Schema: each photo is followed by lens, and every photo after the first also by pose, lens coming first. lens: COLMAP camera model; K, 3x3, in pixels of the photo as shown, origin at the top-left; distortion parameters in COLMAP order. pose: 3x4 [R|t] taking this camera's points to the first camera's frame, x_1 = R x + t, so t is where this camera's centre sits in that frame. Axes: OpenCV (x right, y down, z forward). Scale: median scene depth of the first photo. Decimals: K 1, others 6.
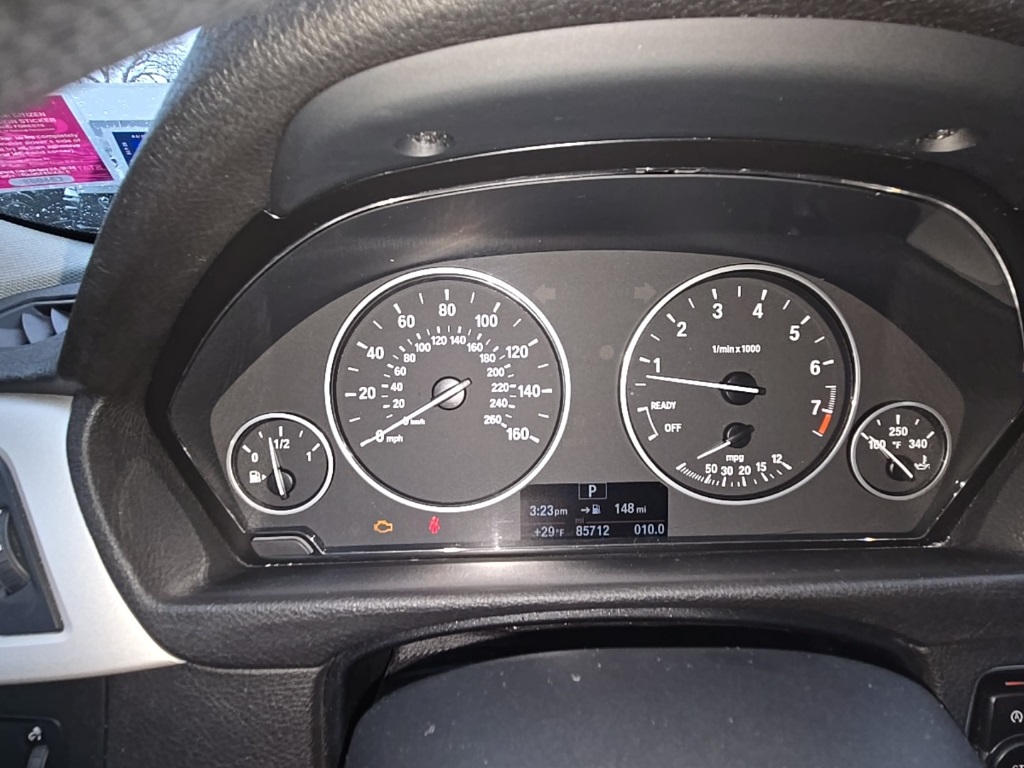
lens RADIAL K [[537.6, 0, 511.7], [0, 537.6, 382.2], [0, 0, 1]] dist [0.002553, 0.000622]
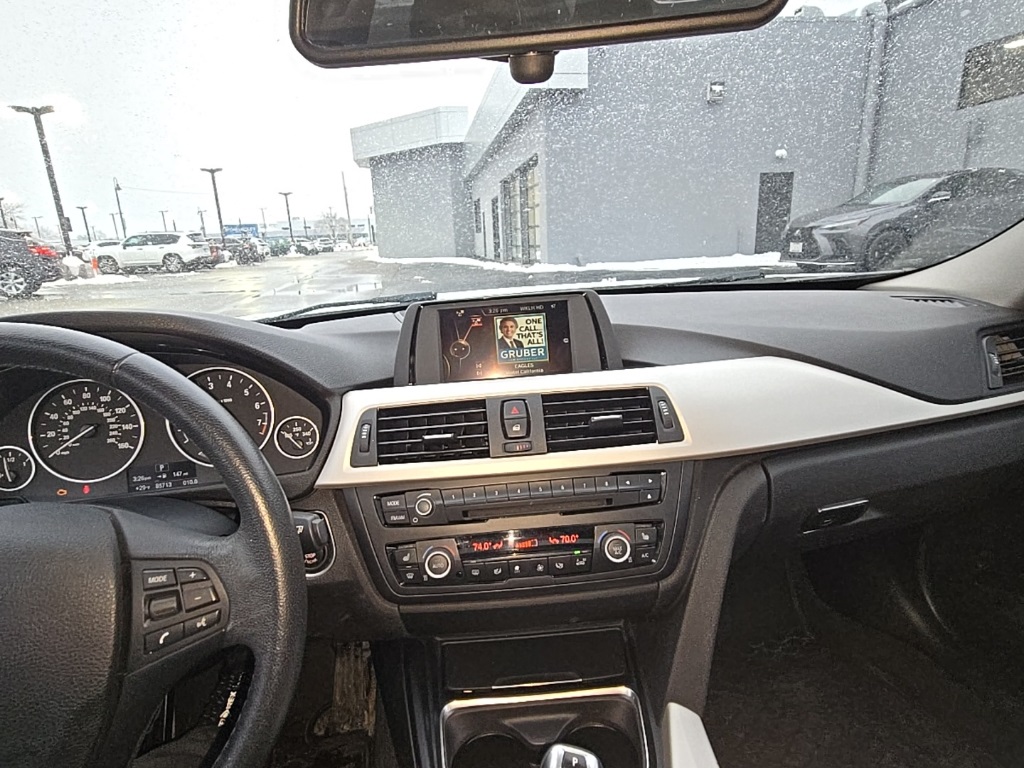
lens RADIAL K [[537.6, 0, 510.7], [0, 537.6, 386.3], [0, 0, 1]] dist [0.002553, 0.000622]
pose [[0.990150, -0.085549, 0.110839, 1.447457], [0.095911, 0.991148, -0.091799, 0.217920], [-0.102005, 0.101525, 0.989590, -1.516216]]
